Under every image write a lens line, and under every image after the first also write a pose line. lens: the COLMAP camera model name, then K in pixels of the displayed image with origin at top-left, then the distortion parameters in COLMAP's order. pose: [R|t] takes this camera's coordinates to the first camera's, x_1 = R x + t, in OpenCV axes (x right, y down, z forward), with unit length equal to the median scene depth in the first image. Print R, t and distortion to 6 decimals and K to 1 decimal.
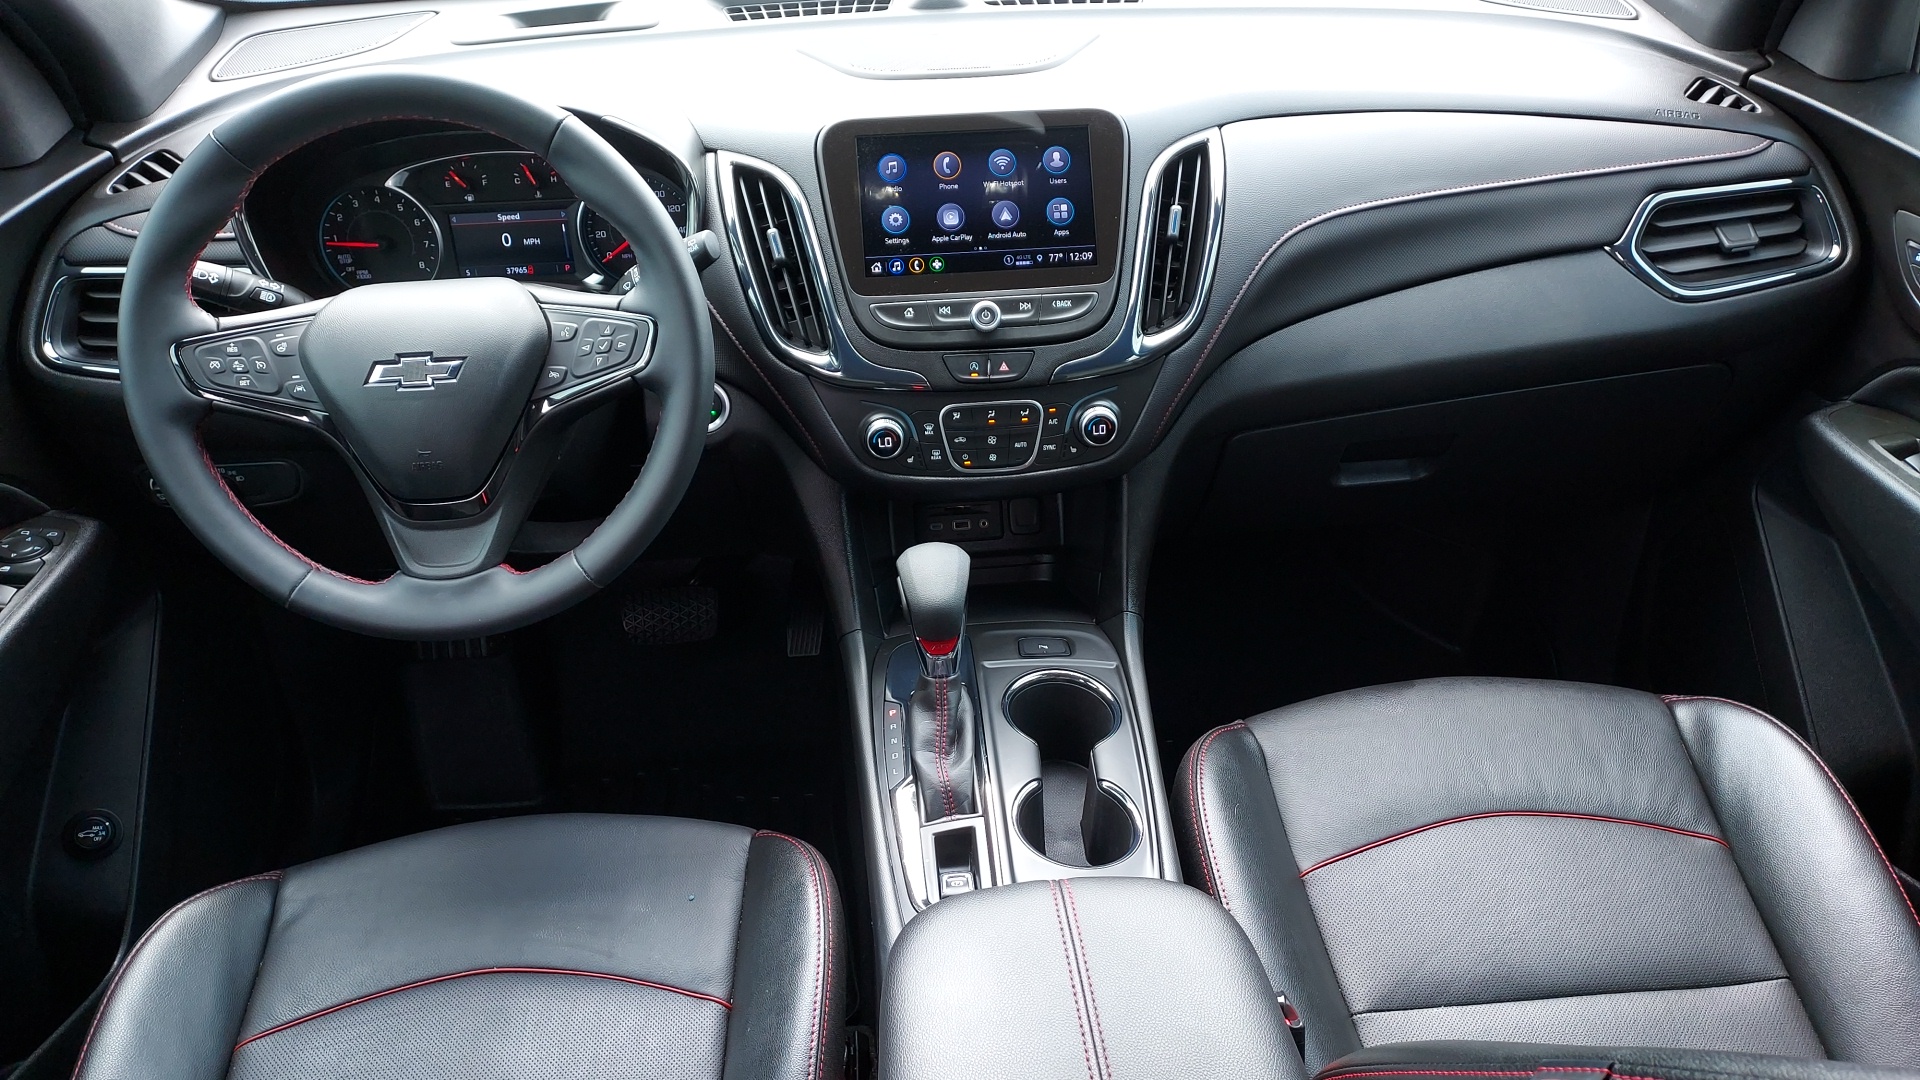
lens RADIAL K [[1395.8, 0, 970.5], [0, 1395.8, 542.3], [0, 0, 1]] dist [0.051975, -0.014705]
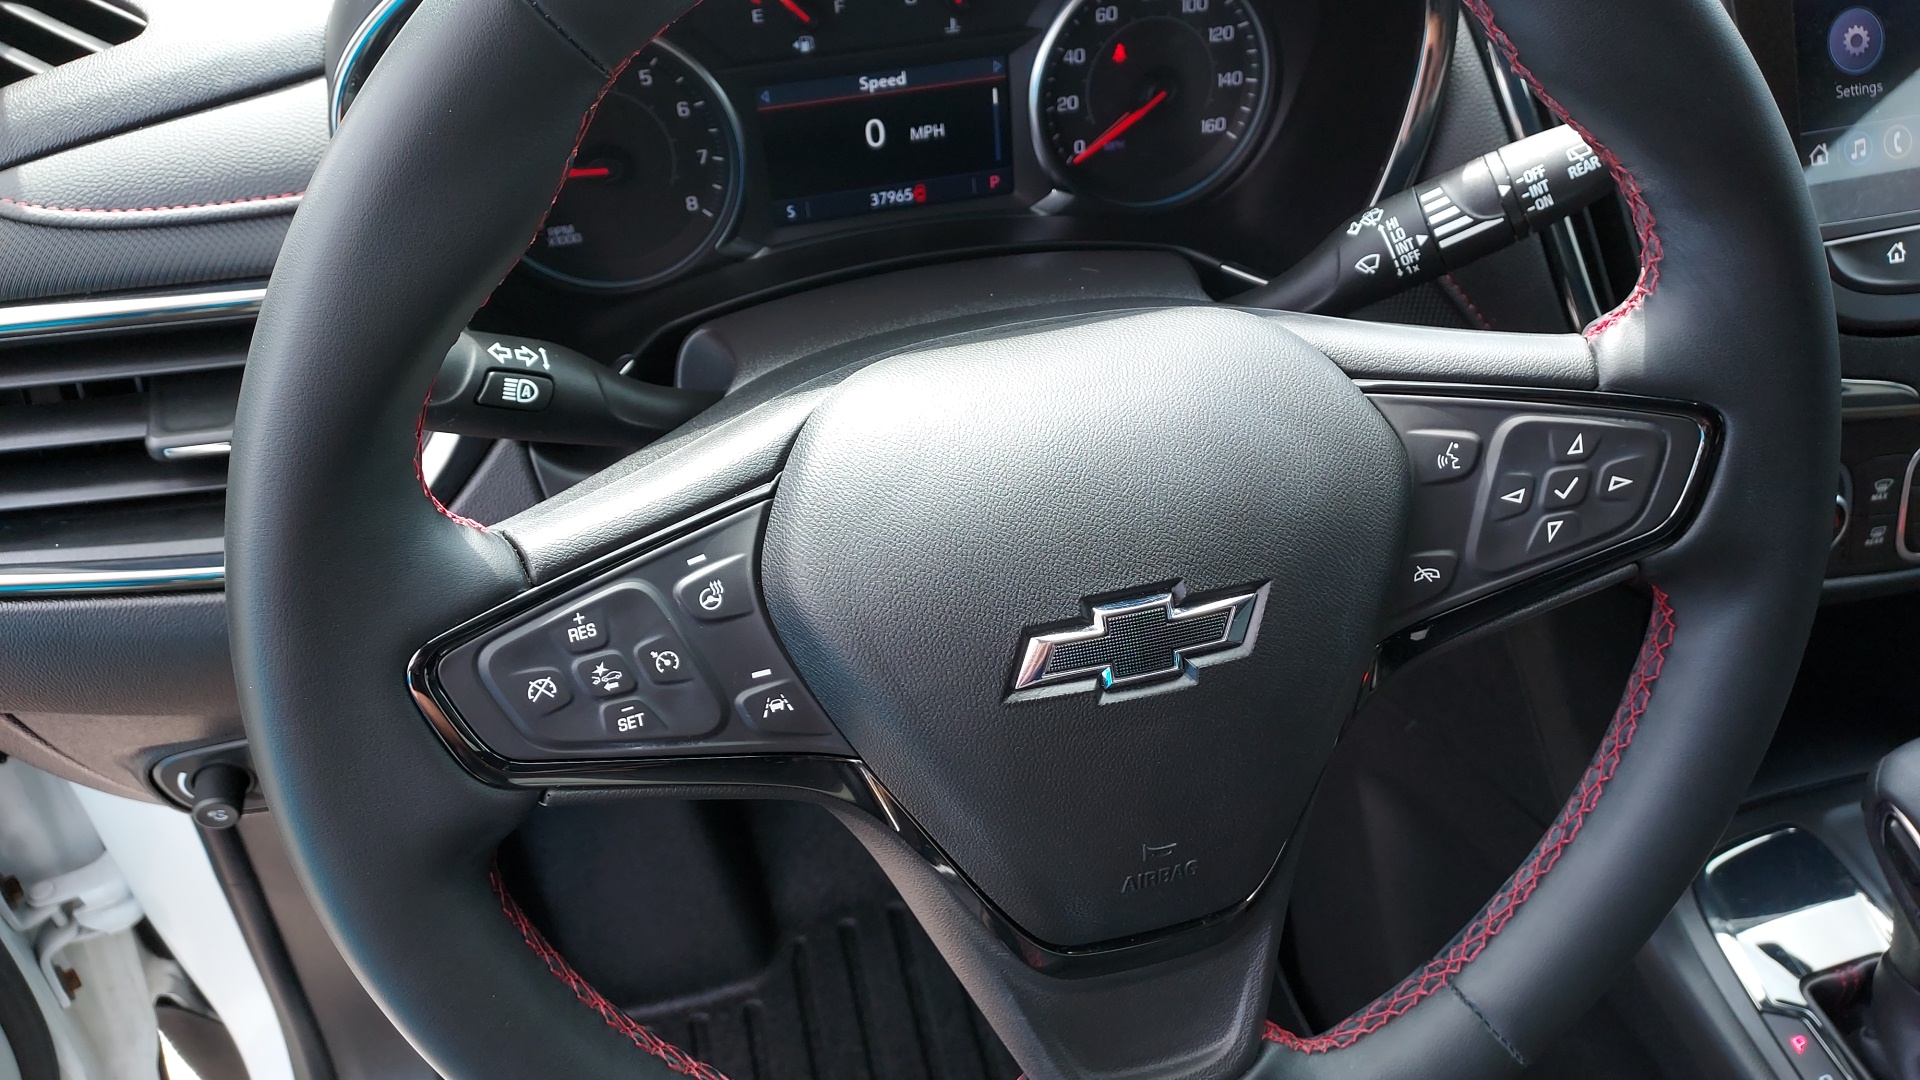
lens RADIAL K [[1395.8, 0, 965.0], [0, 1395.8, 534.3], [0, 0, 1]] dist [0.051975, -0.014705]
pose [[0.982938, -0.111436, 0.146339, -0.473739], [0.083234, 0.978945, 0.186386, -0.210849], [-0.164028, -0.171025, 0.971517, 0.660533]]
